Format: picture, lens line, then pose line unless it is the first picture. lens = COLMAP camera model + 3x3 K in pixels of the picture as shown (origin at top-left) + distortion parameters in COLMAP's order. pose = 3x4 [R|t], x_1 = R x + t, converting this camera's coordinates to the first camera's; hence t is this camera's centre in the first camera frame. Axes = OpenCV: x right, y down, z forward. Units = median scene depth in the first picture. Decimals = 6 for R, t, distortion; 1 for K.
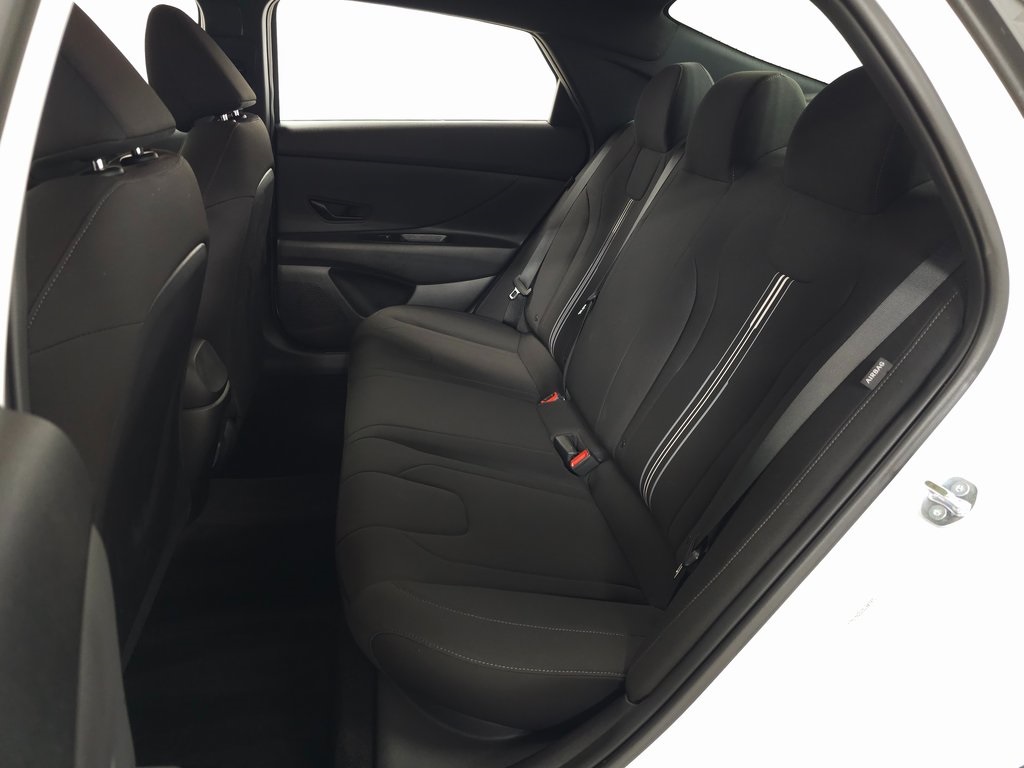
lens RADIAL K [[667.6, 0, 512.0], [0, 667.6, 384.0], [0, 0, 1]] dist [0.044162, -0.055839]
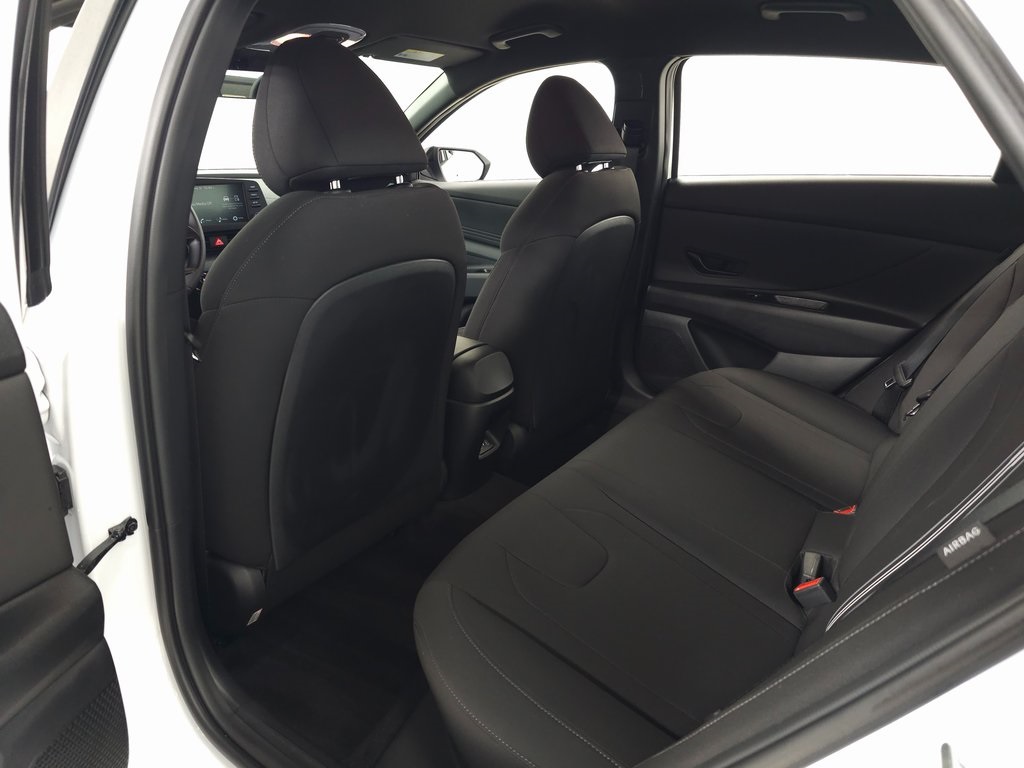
lens RADIAL K [[667.6, 0, 512.0], [0, 667.6, 384.0], [0, 0, 1]] dist [0.044162, -0.055839]
pose [[0.710004, 0.204257, -0.673924, 0.225535], [-0.269338, 0.963011, 0.008117, -0.017244], [0.650654, 0.175751, 0.738756, 0.110118]]
